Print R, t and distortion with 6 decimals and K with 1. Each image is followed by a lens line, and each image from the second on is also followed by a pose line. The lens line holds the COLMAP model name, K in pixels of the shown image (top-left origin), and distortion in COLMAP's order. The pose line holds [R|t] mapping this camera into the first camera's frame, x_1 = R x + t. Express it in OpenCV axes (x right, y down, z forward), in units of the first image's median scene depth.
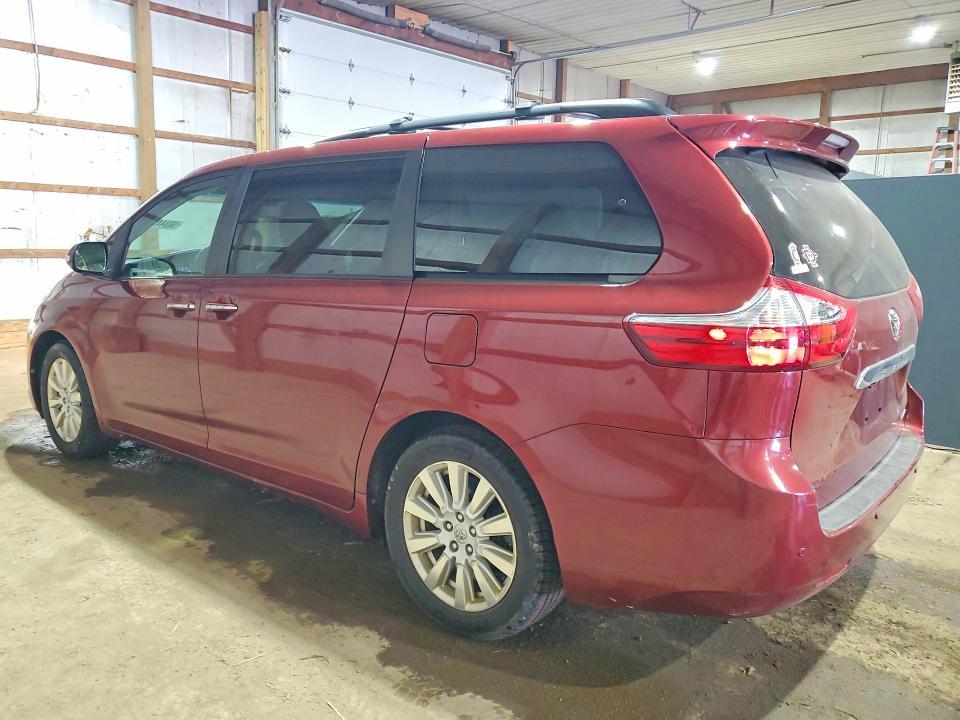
lens RADIAL K [[732.0, 0, 480.0], [0, 732.0, 360.0], [0, 0, 1]] dist [0.021466, 0.003169]
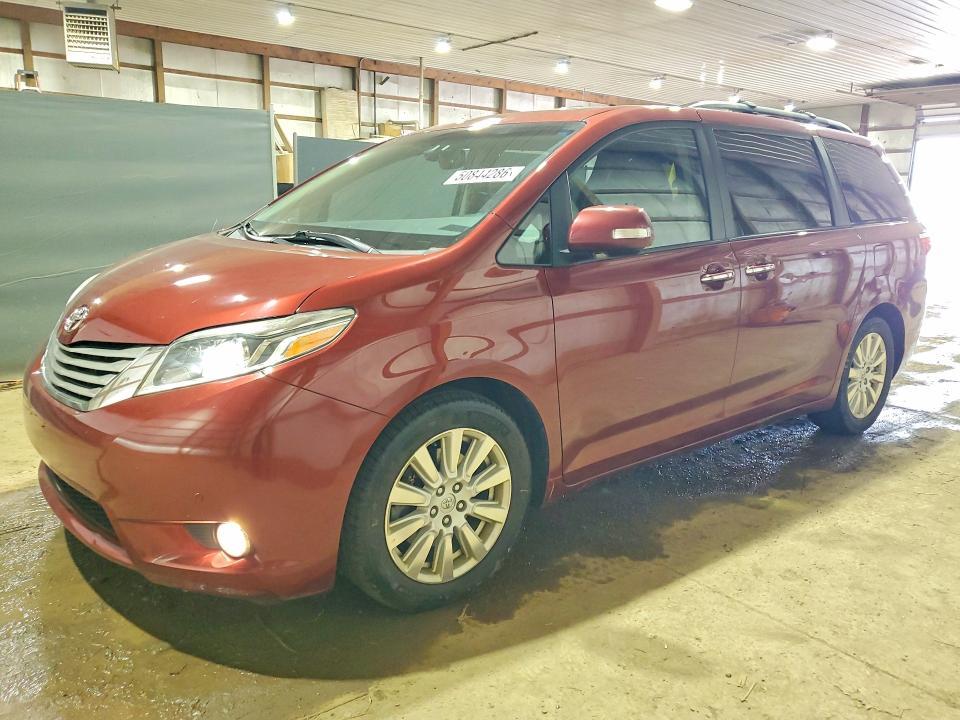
lens RADIAL K [[732.0, 0, 480.0], [0, 732.0, 360.0], [0, 0, 1]] dist [0.021466, 0.003169]
pose [[0.186531, -0.218029, 0.957951, -1.384078], [0.145493, 0.970443, 0.192542, -0.194888], [-0.971616, 0.103460, 0.212740, 1.132730]]
